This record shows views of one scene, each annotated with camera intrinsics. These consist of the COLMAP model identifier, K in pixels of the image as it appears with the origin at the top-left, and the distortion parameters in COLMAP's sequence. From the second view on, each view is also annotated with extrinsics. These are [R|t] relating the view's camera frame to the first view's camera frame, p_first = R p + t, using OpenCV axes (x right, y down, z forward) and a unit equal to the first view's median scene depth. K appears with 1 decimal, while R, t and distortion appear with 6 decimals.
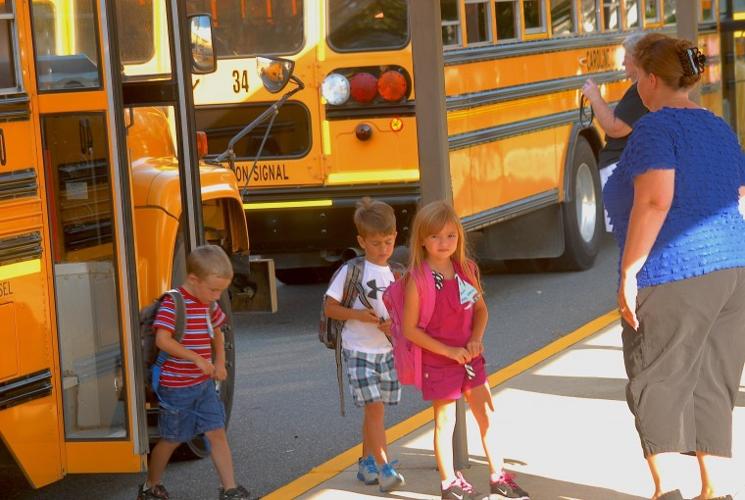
lens RADIAL K [[2434.0, 0, 372.1], [0, 2434.0, 252.7], [0, 0, 1]] dist [0.573607, 0.000000]
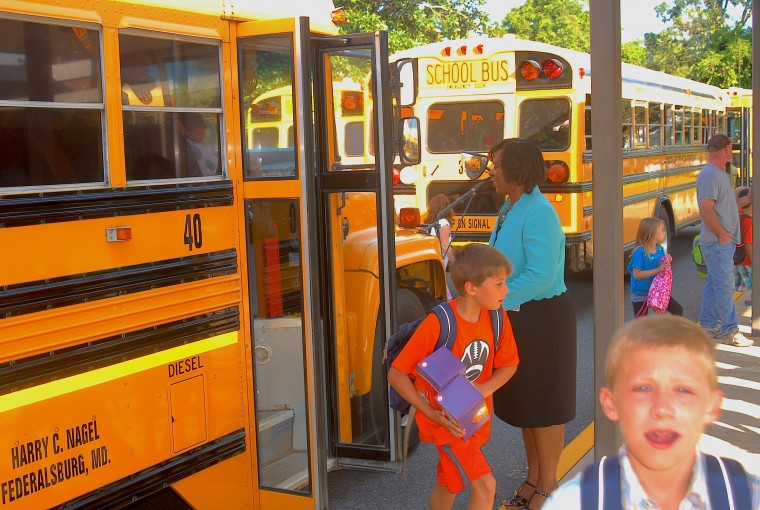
lens RADIAL K [[987.2, 0, 379.0], [0, 987.2, 250.9], [0, 0, 1]] dist [-0.137567, 0.000000]
pose [[0.986365, 0.047175, -0.157667, -0.004957], [-0.043973, 0.998751, 0.023734, -0.046160], [0.158589, -0.016477, 0.987207, 0.572698]]
